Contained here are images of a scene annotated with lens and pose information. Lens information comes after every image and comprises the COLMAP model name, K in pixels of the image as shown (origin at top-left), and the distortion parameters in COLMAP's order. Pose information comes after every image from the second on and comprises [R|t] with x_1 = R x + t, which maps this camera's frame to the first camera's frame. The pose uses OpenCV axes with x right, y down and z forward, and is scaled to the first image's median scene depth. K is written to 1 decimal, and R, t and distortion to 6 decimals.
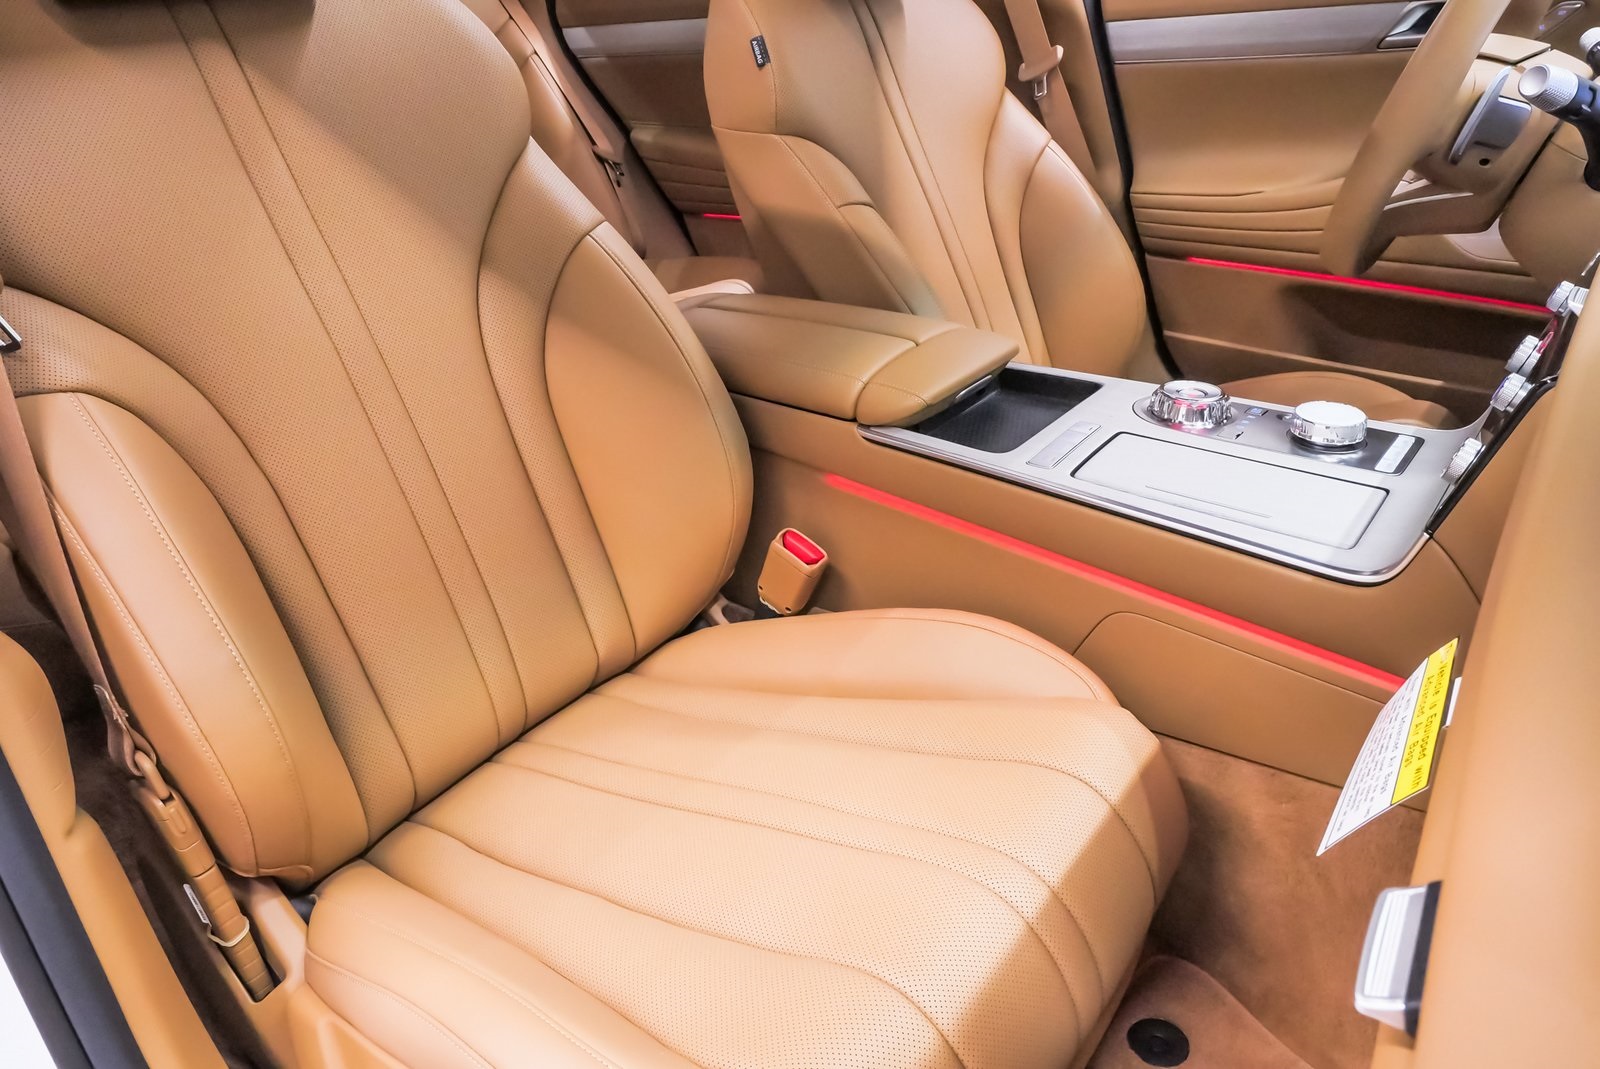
lens RADIAL K [[1155.6, 0, 793.1], [0, 1155.6, 543.8], [0, 0, 1]] dist [-0.055678, 0.025491]
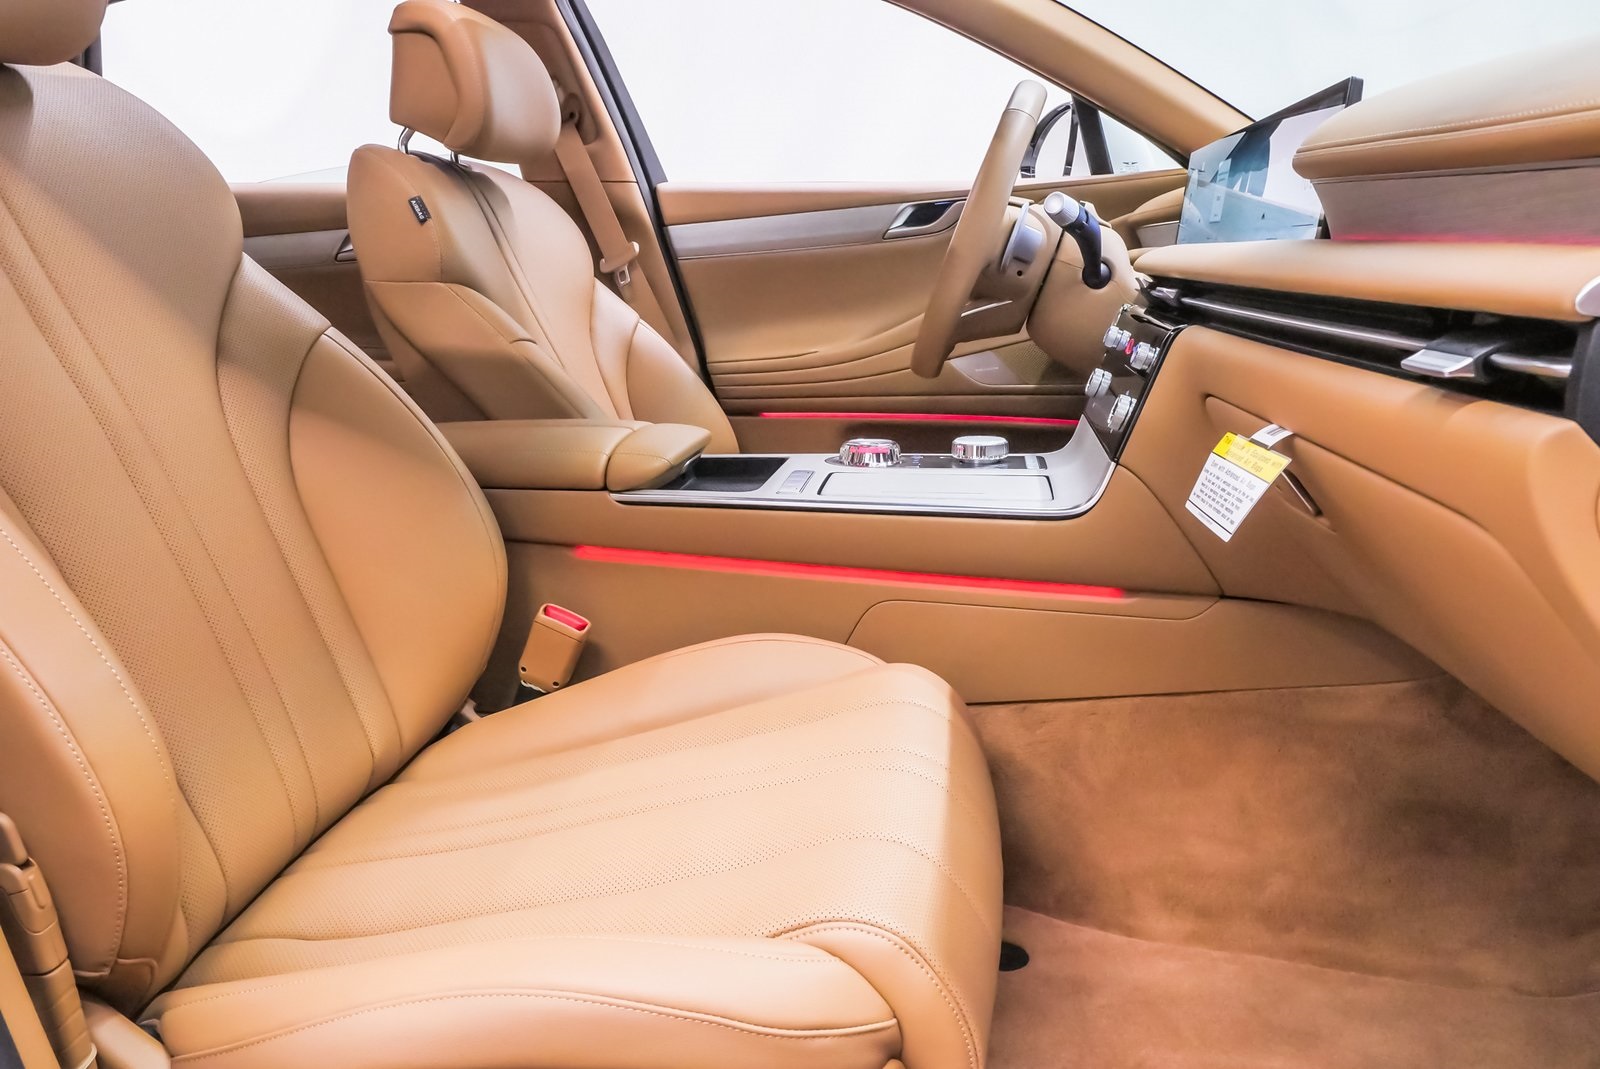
lens RADIAL K [[1155.6, 0, 793.1], [0, 1155.6, 543.8], [0, 0, 1]] dist [-0.055678, 0.025491]
pose [[0.883021, -0.087814, 0.461045, -0.278837], [0.201019, 0.958439, -0.202451, 0.187391], [-0.424105, 0.271447, 0.863974, -0.001314]]
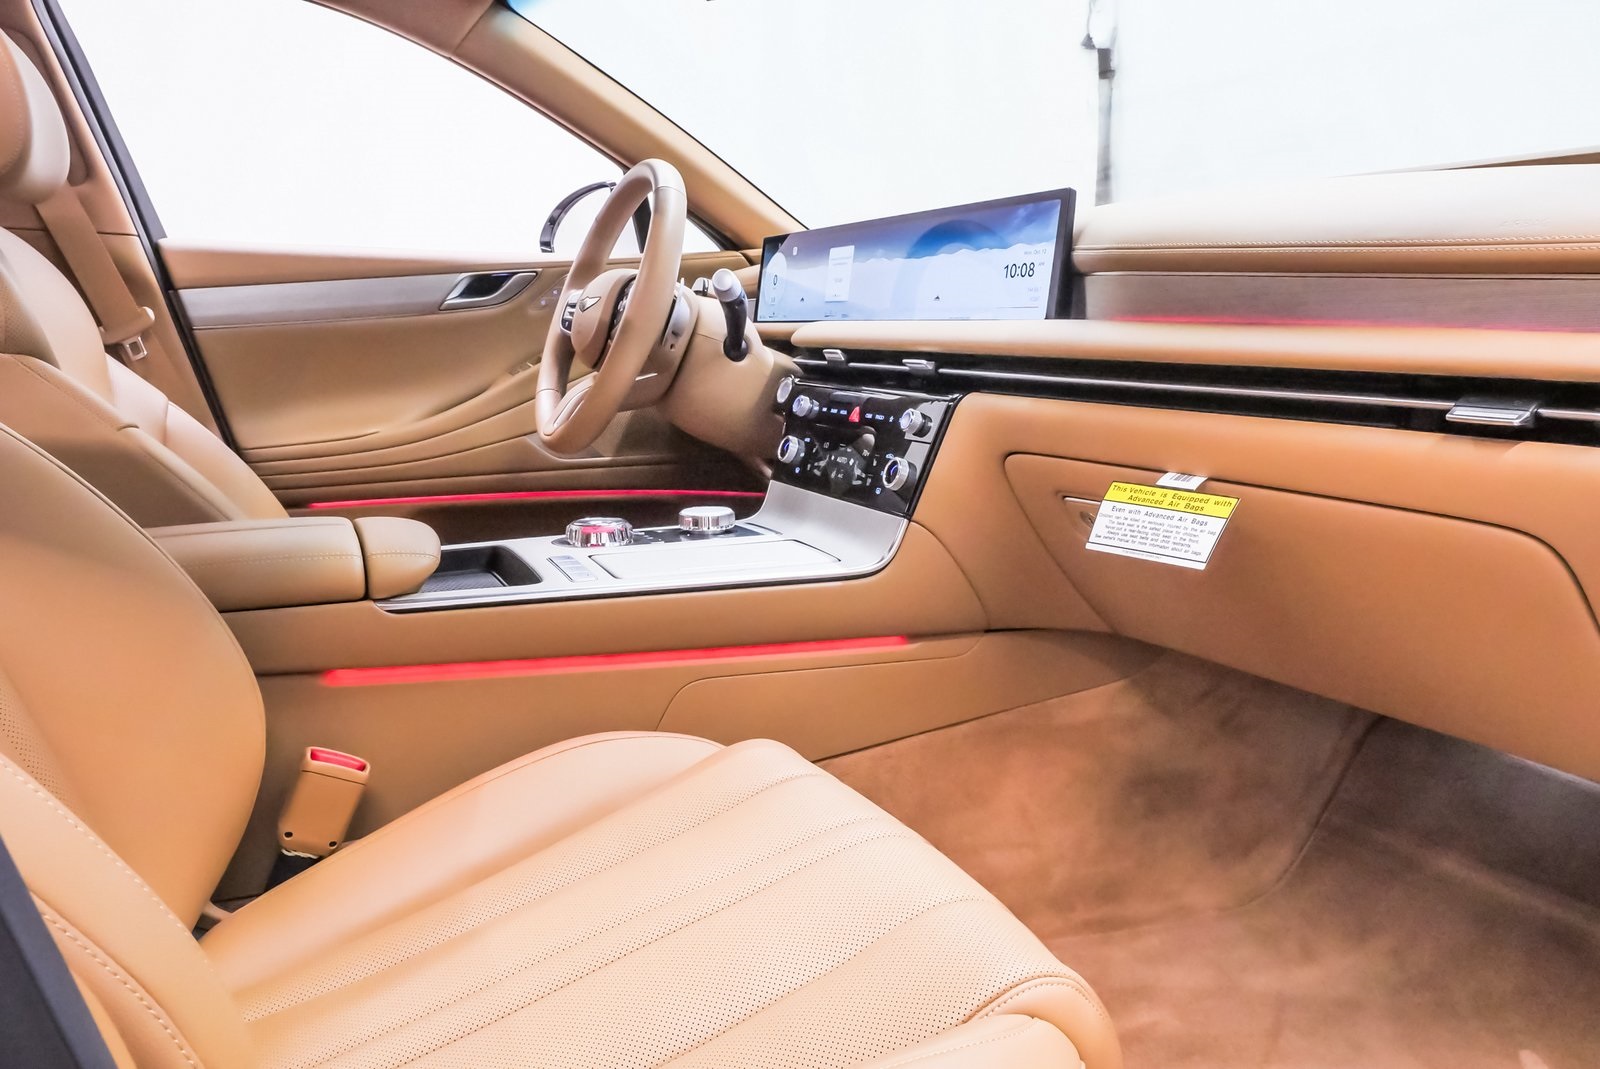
lens RADIAL K [[1155.6, 0, 793.1], [0, 1155.6, 543.8], [0, 0, 1]] dist [-0.055678, 0.025491]
pose [[0.467761, -0.119949, 0.875678, -0.541601], [0.391369, 0.916435, -0.083526, 0.057500], [-0.792483, 0.381784, 0.475617, 0.271463]]
